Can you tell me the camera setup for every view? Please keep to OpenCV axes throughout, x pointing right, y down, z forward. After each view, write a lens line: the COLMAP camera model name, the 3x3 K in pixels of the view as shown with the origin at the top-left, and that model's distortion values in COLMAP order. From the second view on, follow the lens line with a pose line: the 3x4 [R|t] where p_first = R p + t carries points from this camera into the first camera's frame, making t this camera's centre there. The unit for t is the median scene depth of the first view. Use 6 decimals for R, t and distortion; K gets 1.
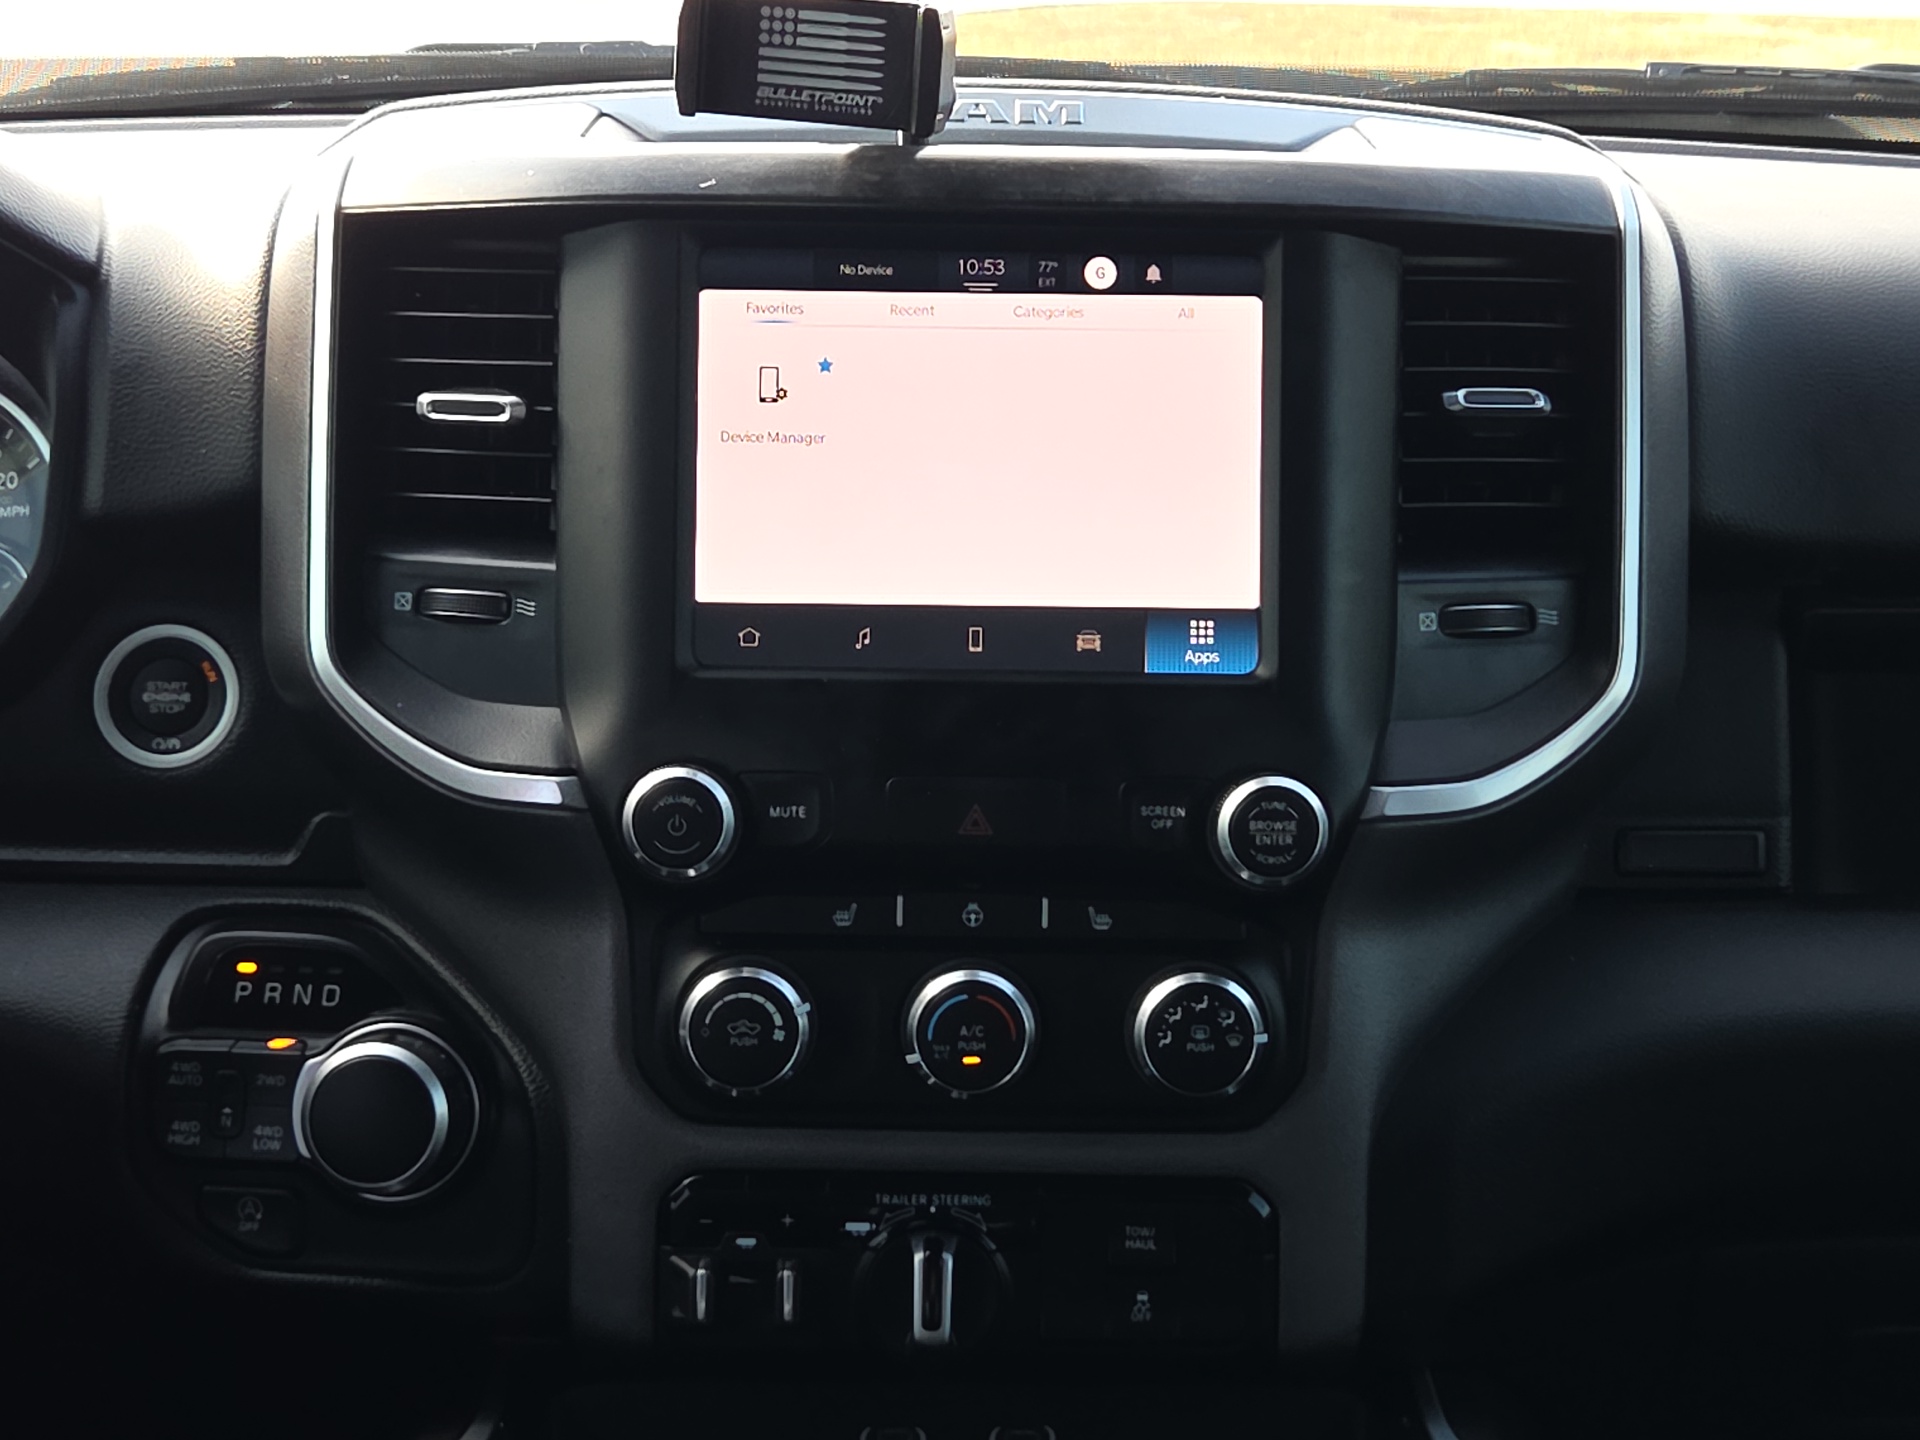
lens RADIAL K [[3542.5, 0, 913.9], [0, 3542.5, 683.9], [0, 0, 1]] dist [0.125382, 0.000000]
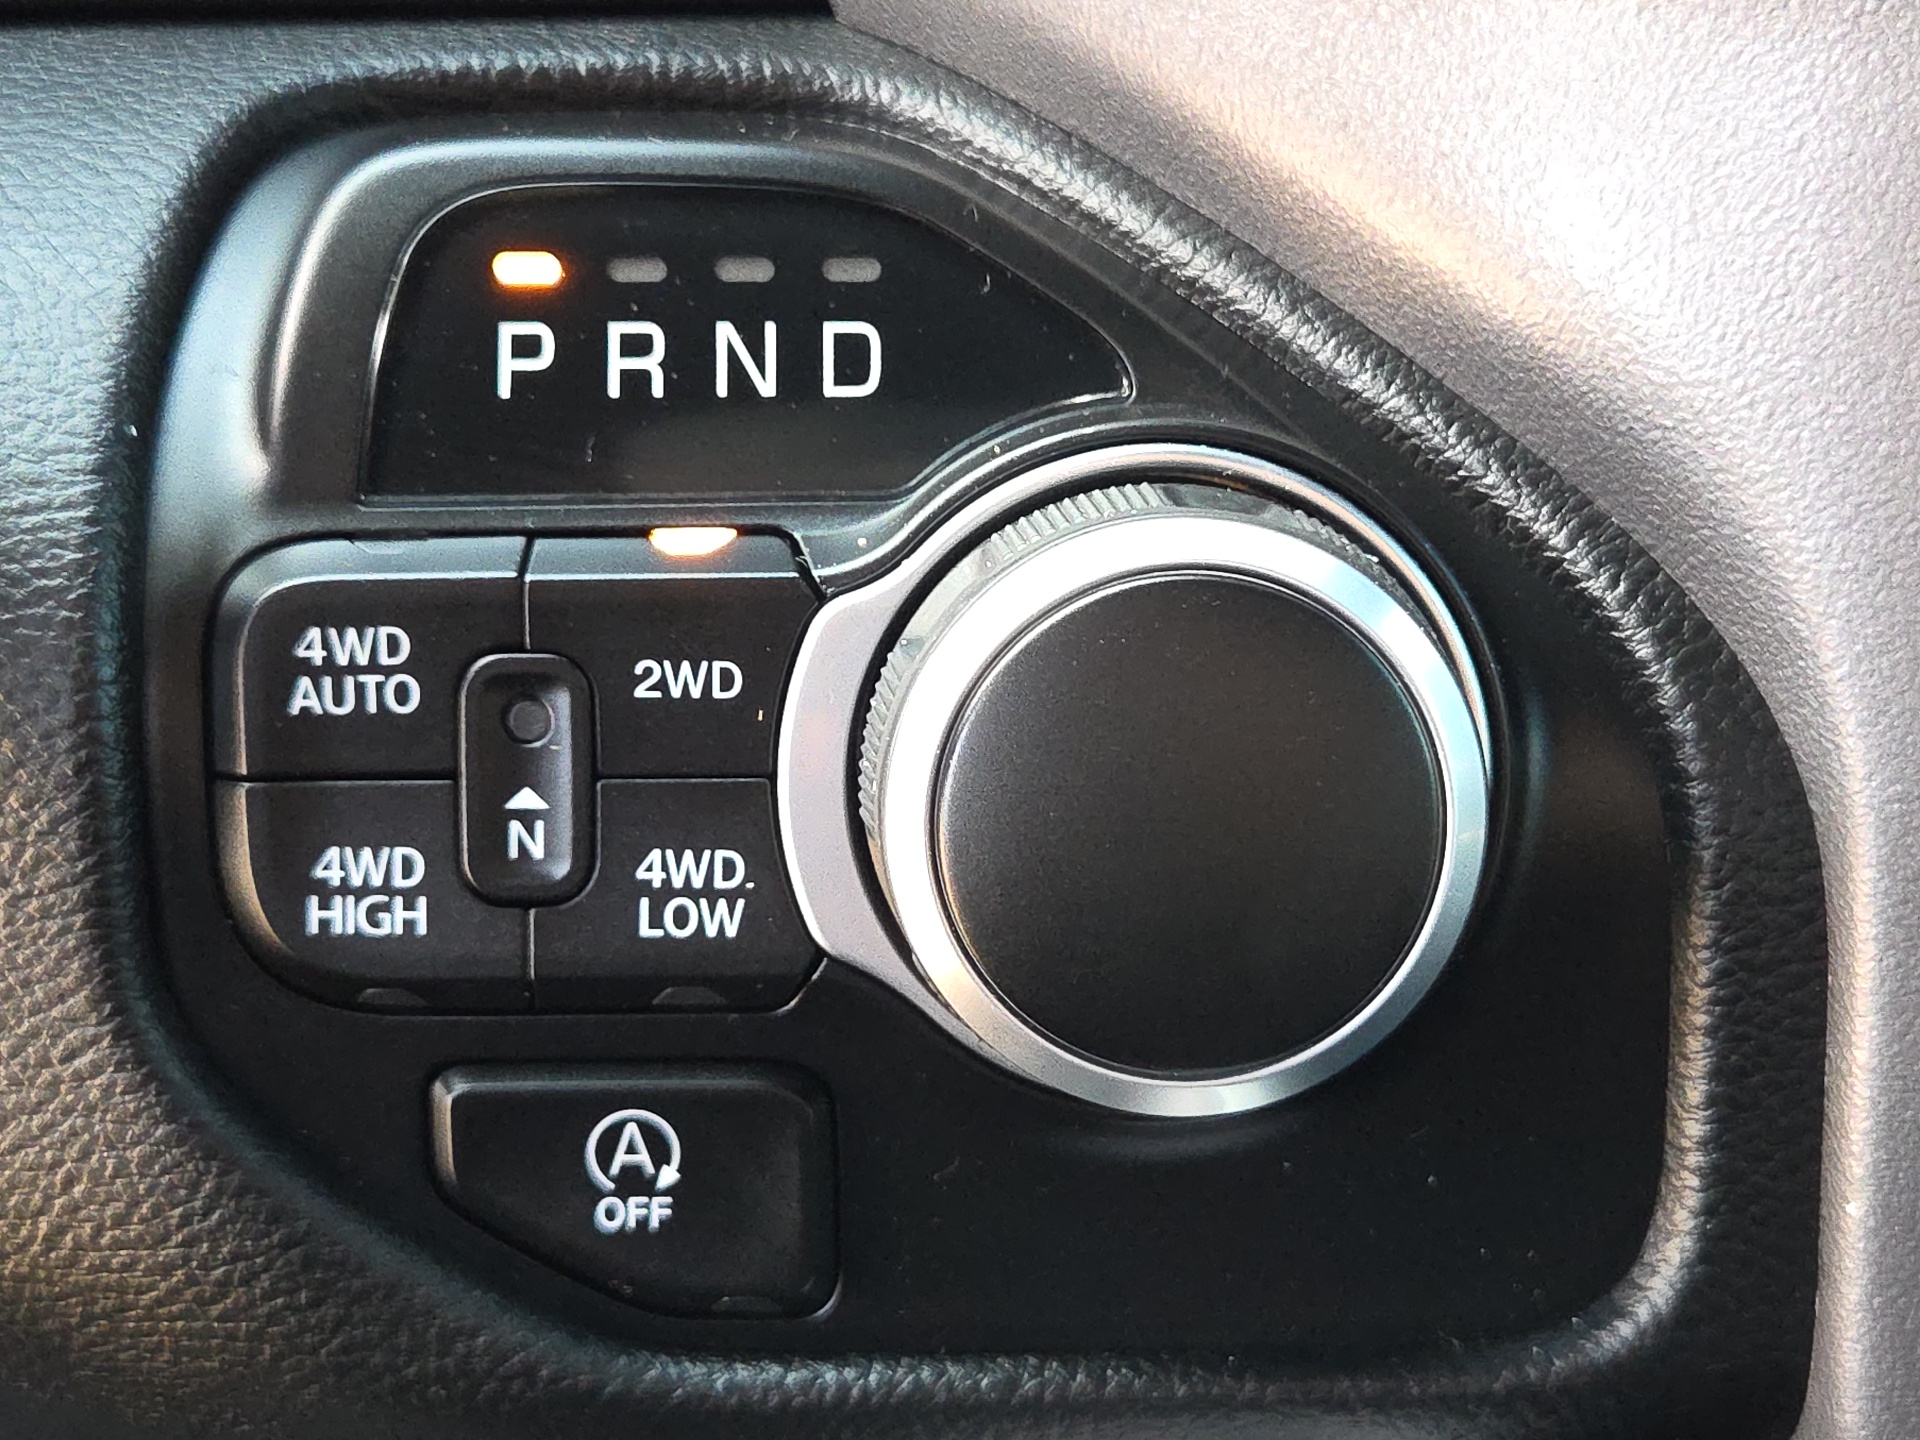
lens RADIAL K [[2828.7, 0, 956.6], [0, 2828.7, 715.1], [0, 0, 1]] dist [0.011669, 0.000000]
pose [[0.990002, -0.058893, 0.128170, -0.191443], [0.037884, 0.986296, 0.160578, 0.082611], [-0.135871, -0.154117, 0.978666, 0.808083]]
